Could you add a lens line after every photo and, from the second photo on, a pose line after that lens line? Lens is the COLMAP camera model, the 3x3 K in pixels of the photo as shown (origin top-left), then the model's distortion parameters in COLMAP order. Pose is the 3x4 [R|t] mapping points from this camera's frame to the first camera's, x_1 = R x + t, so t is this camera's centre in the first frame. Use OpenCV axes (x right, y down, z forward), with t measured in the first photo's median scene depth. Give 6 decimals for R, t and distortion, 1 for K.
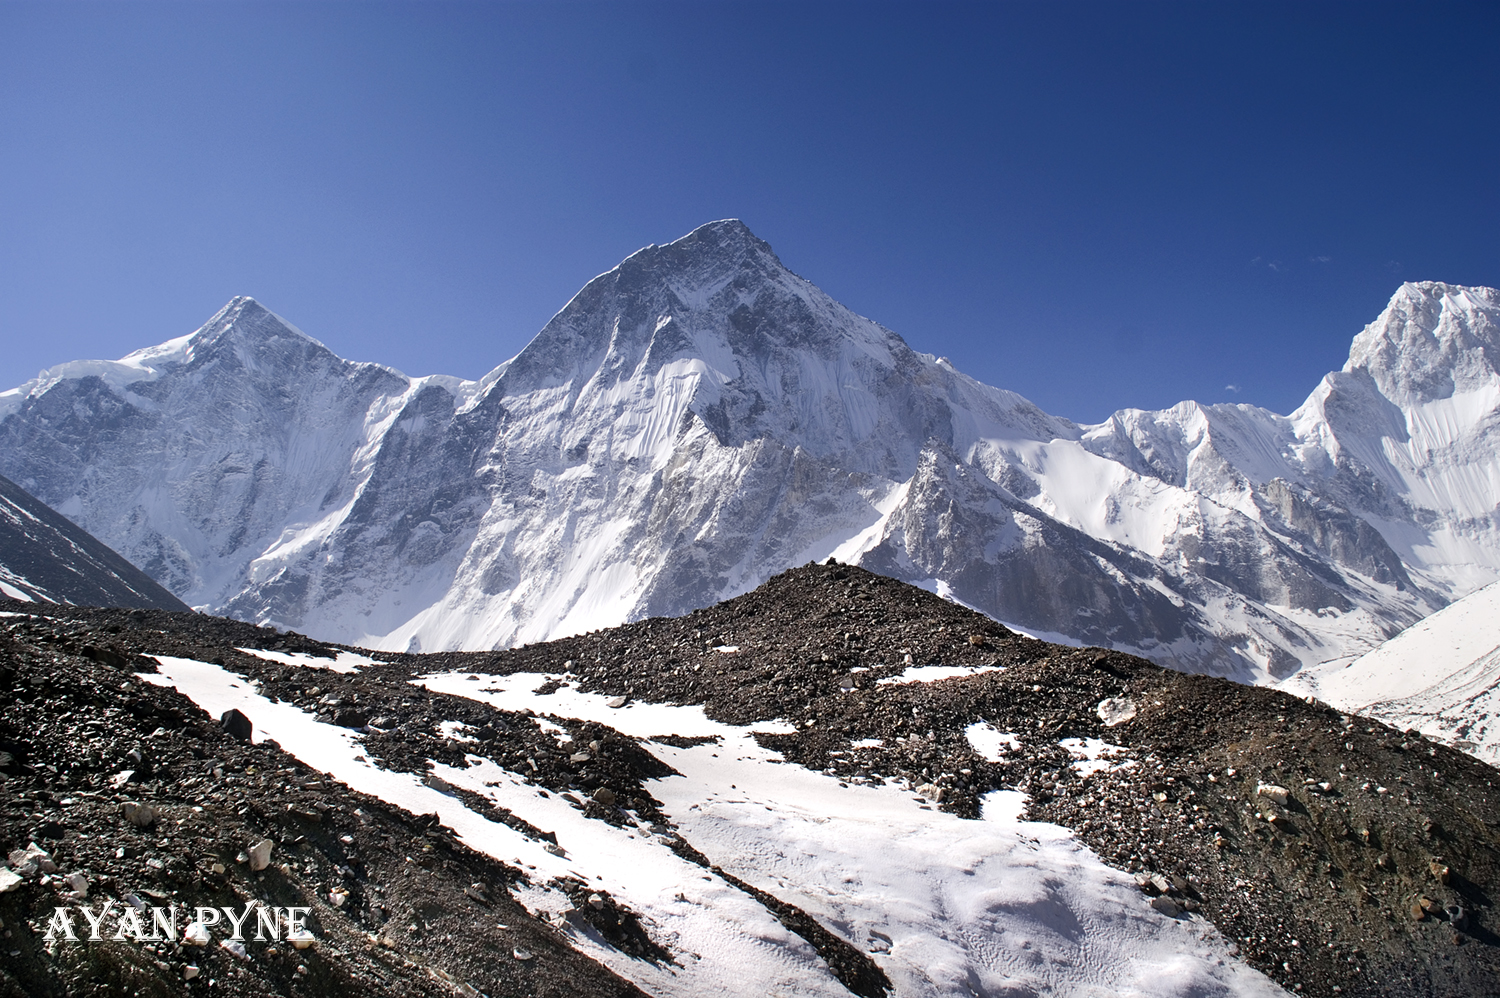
lens RADIAL K [[1152.8, 0, 761.7], [0, 1152.8, 501.3], [0, 0, 1]] dist [-0.174916, 0.115948]
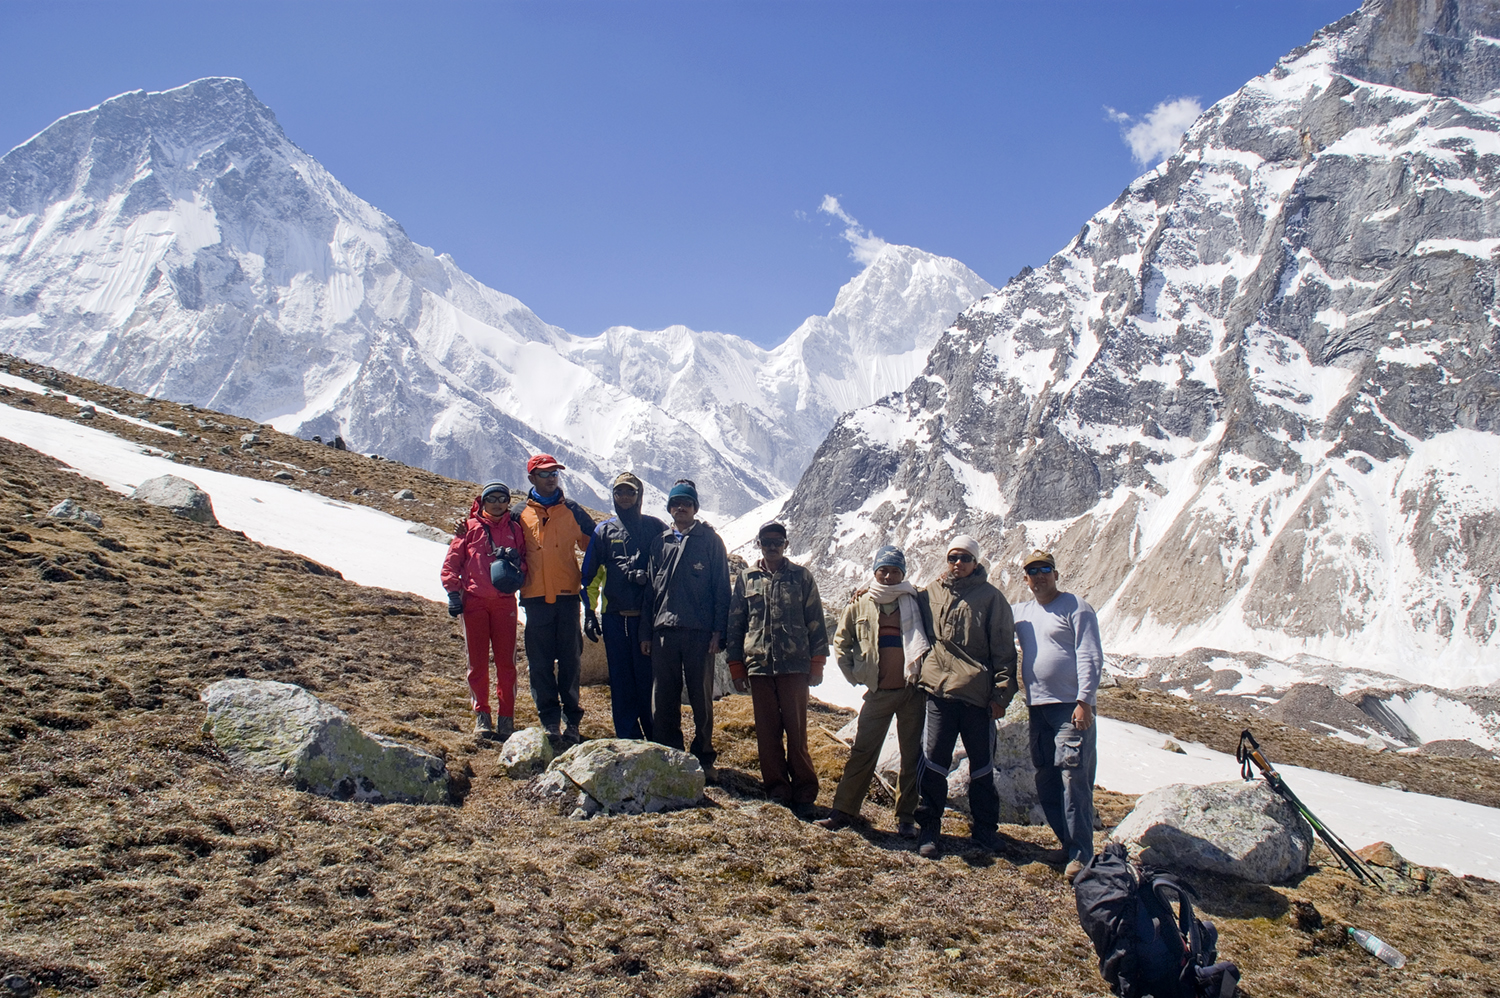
lens RADIAL K [[1152.8, 0, 755.1], [0, 1152.8, 501.2], [0, 0, 1]] dist [-0.174916, 0.115948]
pose [[0.918176, 0.068890, 0.390137, 0.050961], [-0.096791, 0.993930, 0.052287, 0.016379], [-0.384167, -0.085770, 0.919271, -0.045080]]
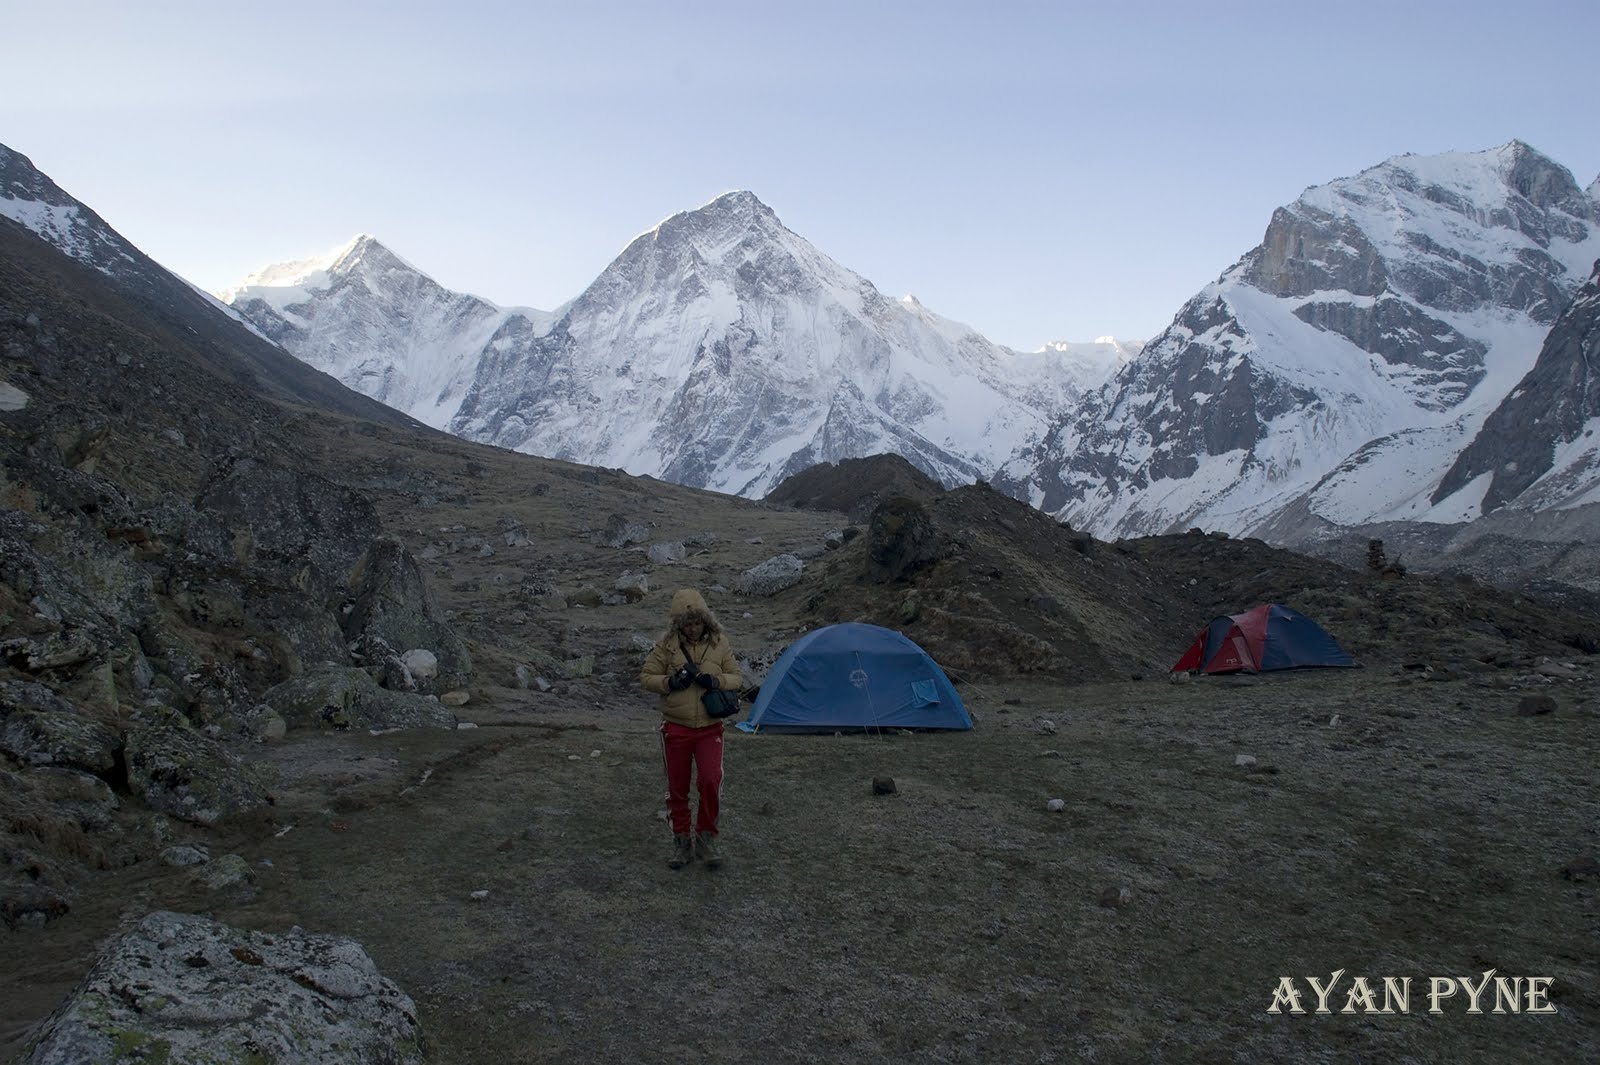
lens RADIAL K [[1229.7, 0, 863.0], [0, 1229.7, 546.7], [0, 0, 1]] dist [-0.174916, 0.115948]
pose [[0.998522, 0.035017, 0.041563, 0.084345], [-0.040441, 0.989635, 0.137791, -0.049197], [-0.036307, -0.139268, 0.989589, -0.553346]]
